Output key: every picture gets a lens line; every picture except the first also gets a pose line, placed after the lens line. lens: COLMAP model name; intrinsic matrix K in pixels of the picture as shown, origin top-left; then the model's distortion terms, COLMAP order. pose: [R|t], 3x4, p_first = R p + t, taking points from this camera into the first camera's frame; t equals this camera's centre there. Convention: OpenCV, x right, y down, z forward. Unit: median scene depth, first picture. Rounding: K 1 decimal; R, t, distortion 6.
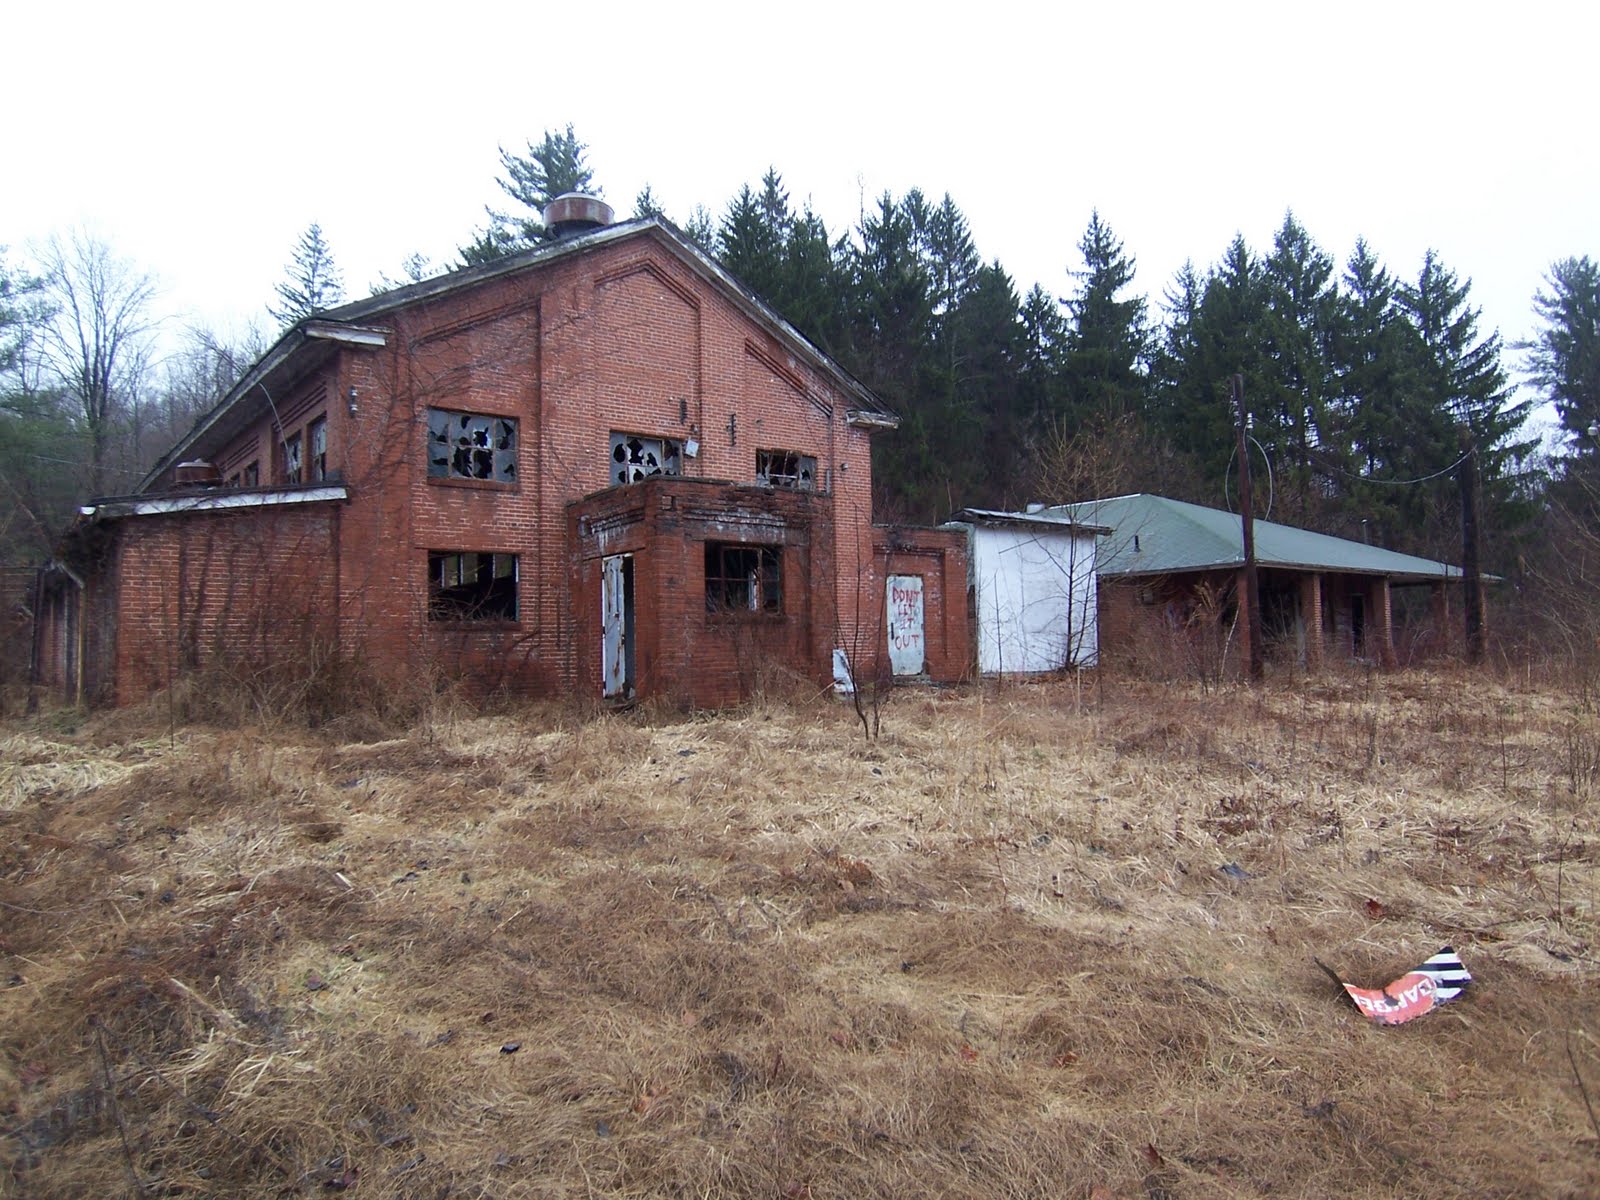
lens RADIAL K [[1060.4, 0, 794.5], [0, 1060.4, 595.0], [0, 0, 1]] dist [-0.023821, -0.029377]
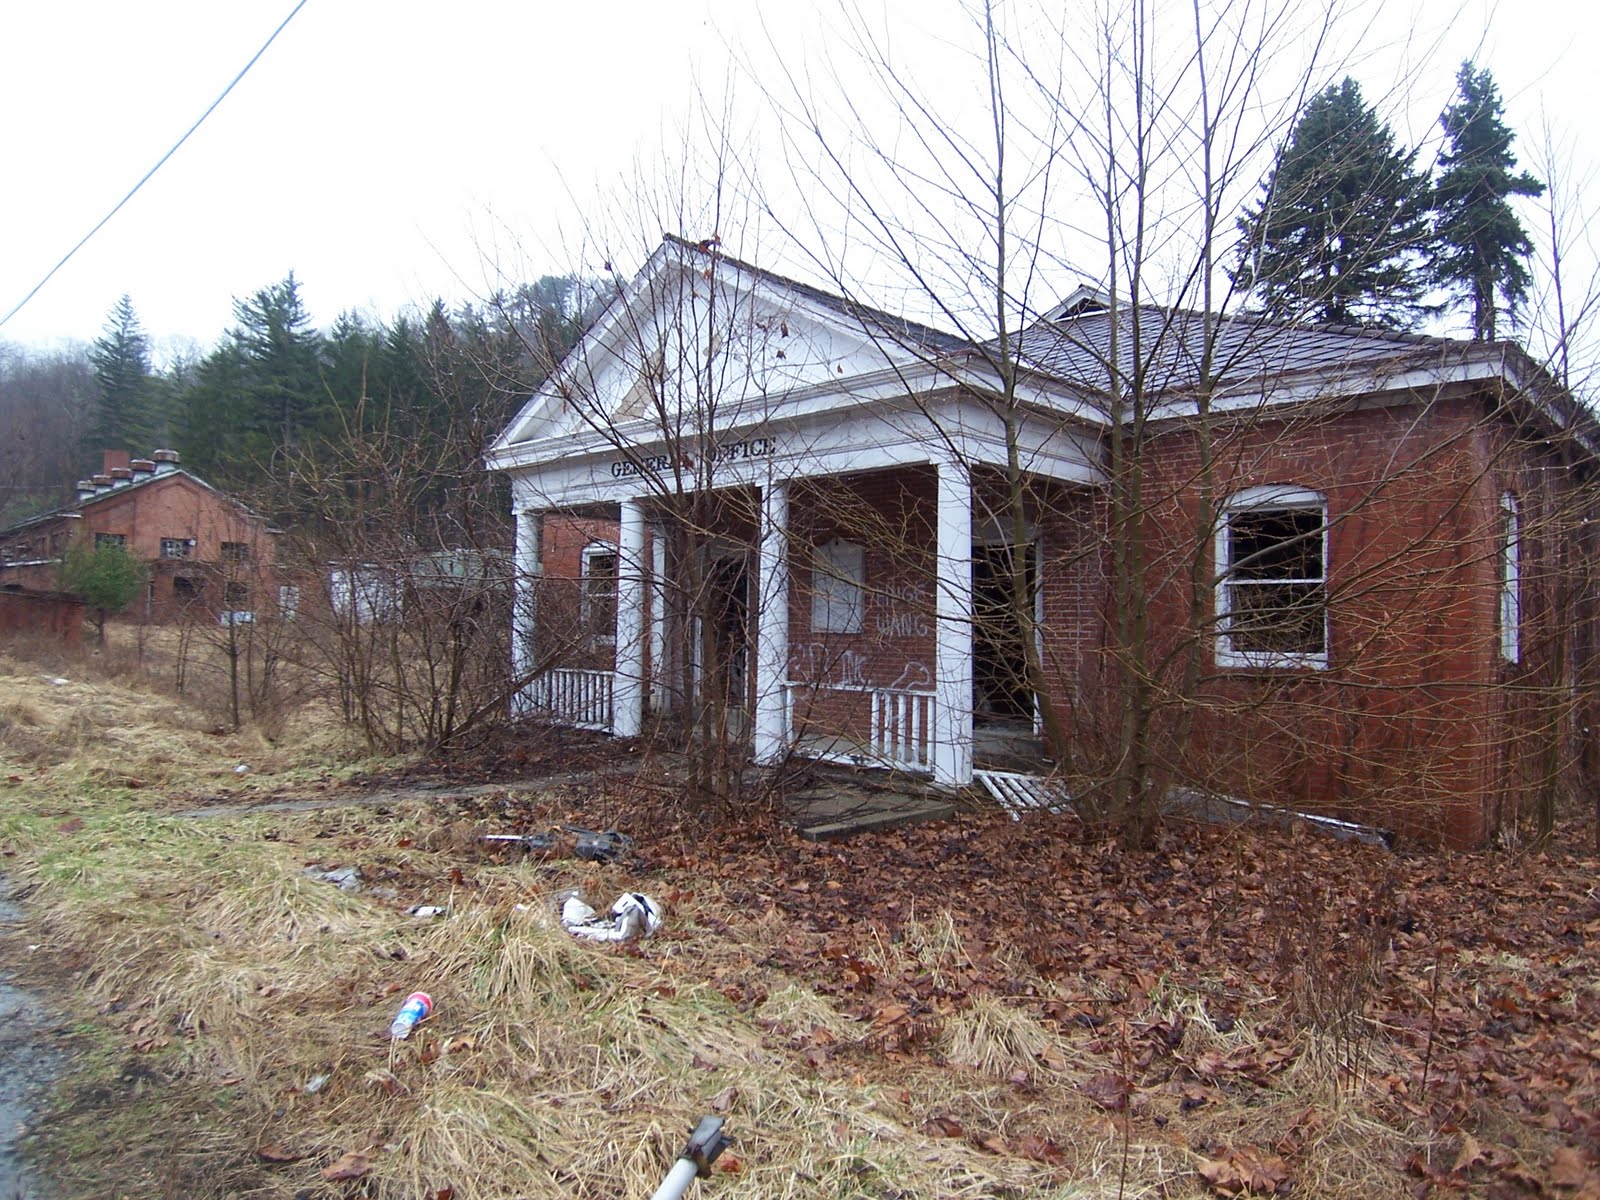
lens RADIAL K [[1060.4, 0, 794.5], [0, 1060.4, 595.0], [0, 0, 1]] dist [-0.023821, -0.029377]
pose [[0.991804, 0.049405, 0.117828, 0.371027], [-0.051988, 0.998468, 0.018950, -0.039676], [-0.116711, -0.024920, 0.992853, -0.642008]]
